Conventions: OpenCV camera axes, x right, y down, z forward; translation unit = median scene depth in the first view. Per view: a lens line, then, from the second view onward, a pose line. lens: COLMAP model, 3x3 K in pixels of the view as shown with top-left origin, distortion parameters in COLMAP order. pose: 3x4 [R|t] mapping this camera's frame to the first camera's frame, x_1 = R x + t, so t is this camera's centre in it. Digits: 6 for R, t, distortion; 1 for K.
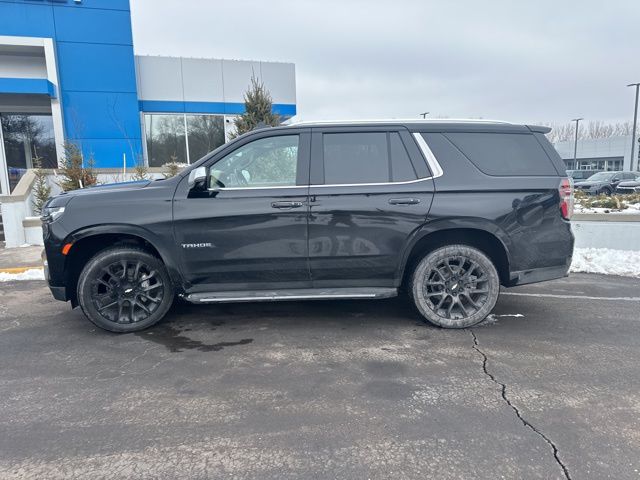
lens RADIAL K [[447.8, 0, 322.1], [0, 447.8, 242.3], [0, 0, 1]] dist [0.080048, -0.095706]
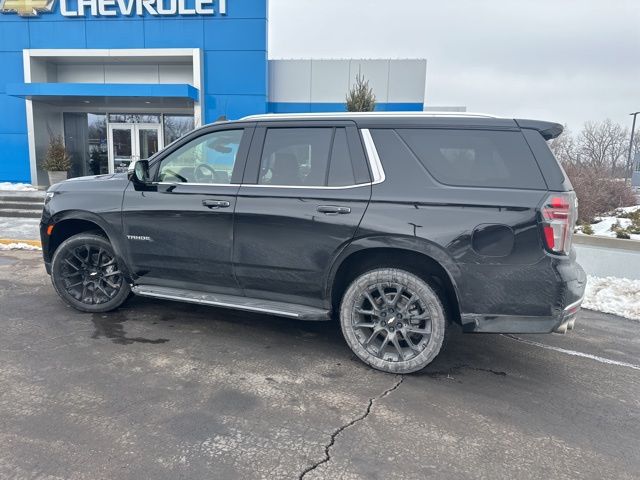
lens RADIAL K [[449.5, 0, 322.5], [0, 449.5, 240.6], [0, 0, 1]] dist [0.066343, -0.074911]
pose [[0.919272, 0.098987, -0.380974, 0.477758], [-0.101863, 0.994718, 0.012664, -0.040861], [0.380216, 0.027165, 0.924499, 0.209482]]
